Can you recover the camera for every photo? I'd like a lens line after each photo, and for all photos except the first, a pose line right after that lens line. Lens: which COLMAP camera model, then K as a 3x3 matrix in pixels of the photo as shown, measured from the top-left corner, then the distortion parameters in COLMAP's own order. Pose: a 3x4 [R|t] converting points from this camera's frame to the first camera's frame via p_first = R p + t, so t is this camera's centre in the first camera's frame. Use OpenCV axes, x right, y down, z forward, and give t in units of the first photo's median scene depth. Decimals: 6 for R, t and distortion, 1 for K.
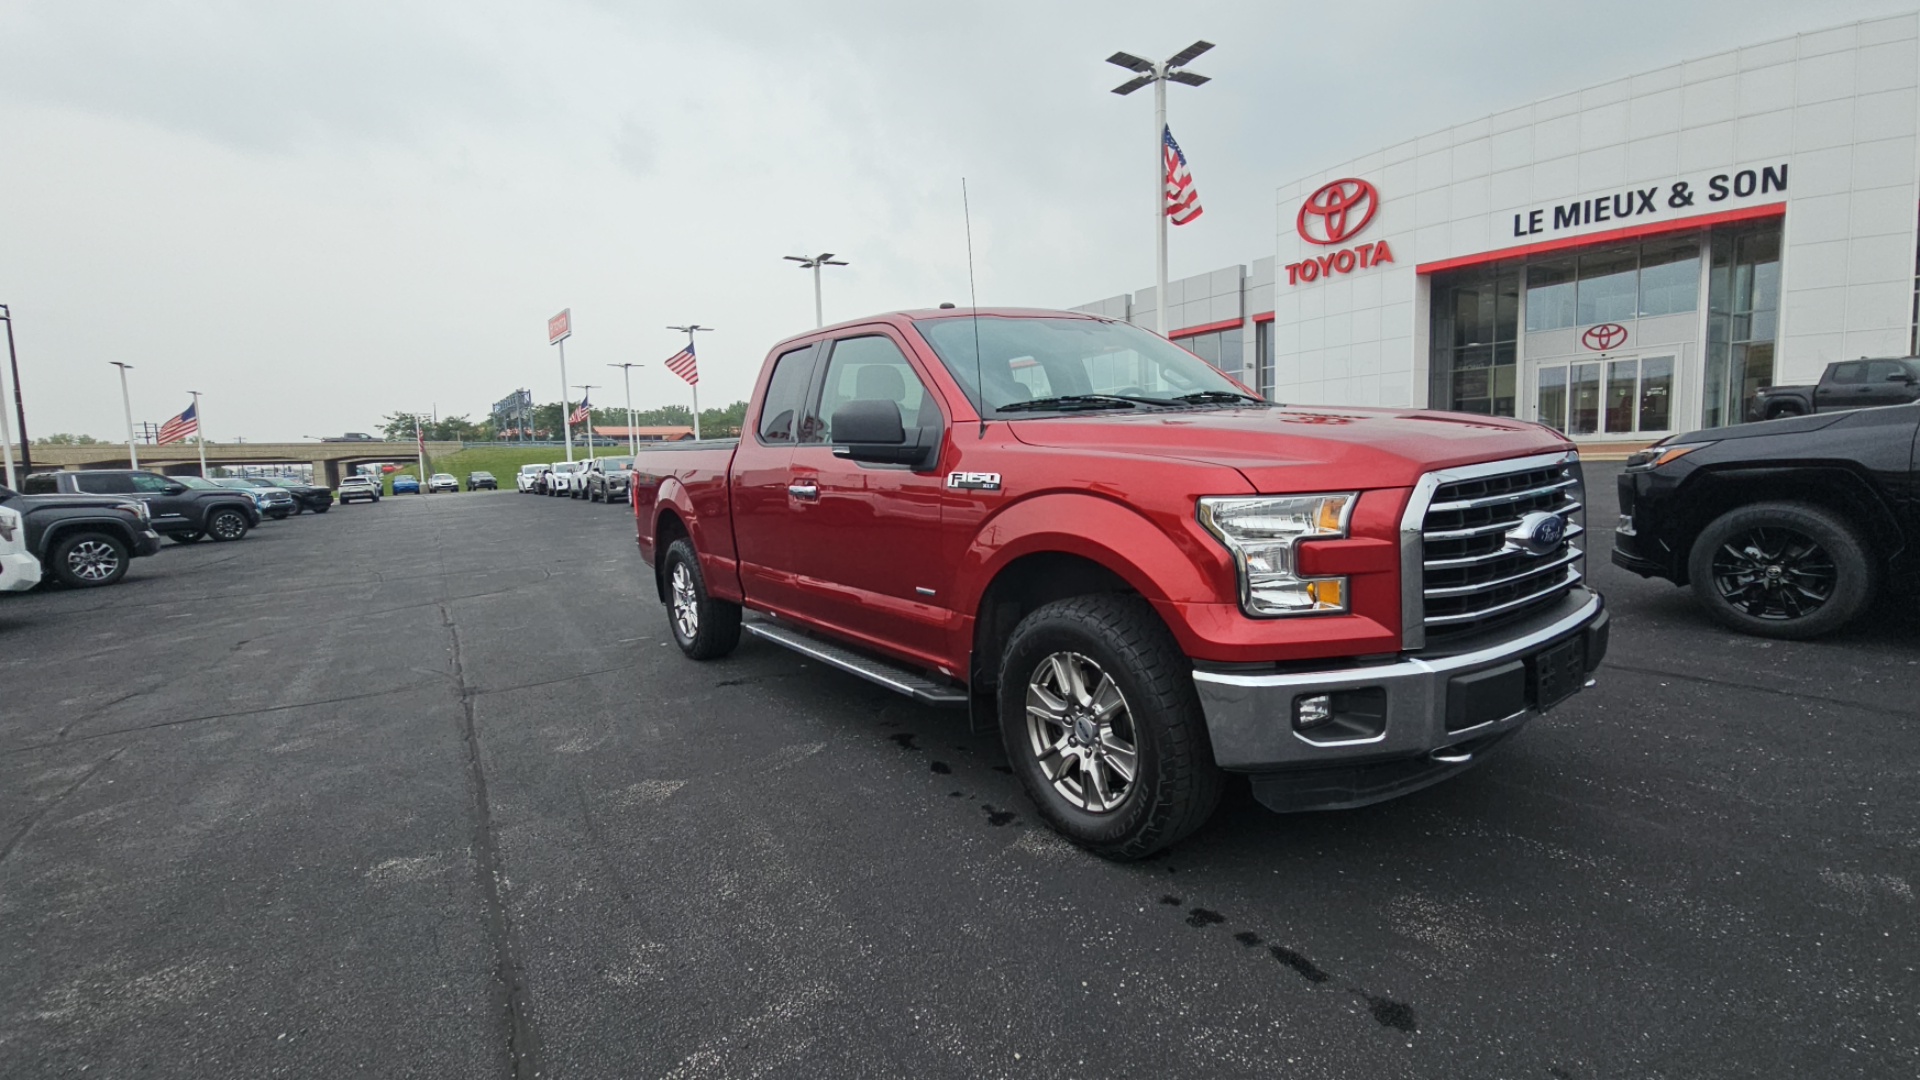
lens RADIAL K [[861.6, 0, 973.5], [0, 861.6, 532.9], [0, 0, 1]] dist [0.007389, -0.005887]
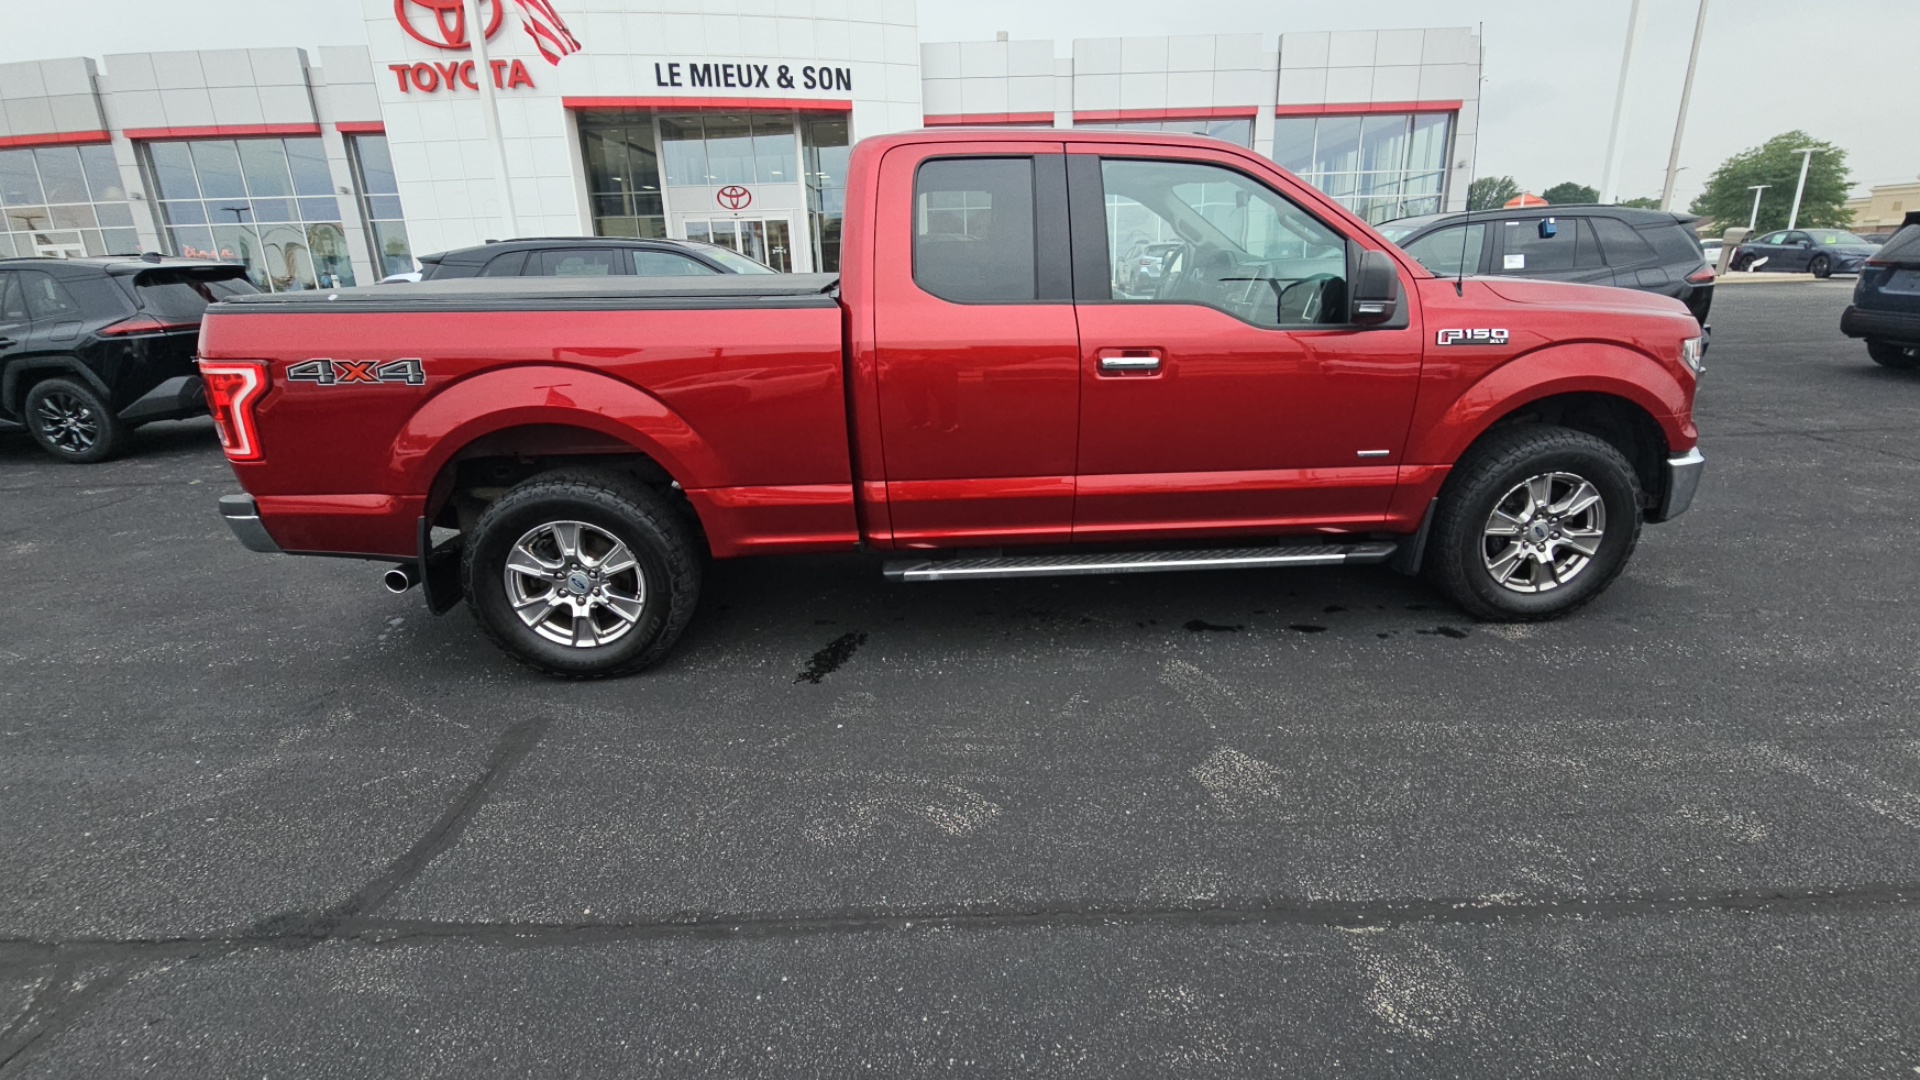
lens RADIAL K [[861.6, 0, 977.7], [0, 861.6, 541.3], [0, 0, 1]] dist [0.007389, -0.005887]
pose [[0.532744, -0.229737, 0.814496, -0.139710], [0.082250, 0.971947, 0.220349, -0.011260], [-0.842270, -0.050397, 0.536695, 0.103698]]
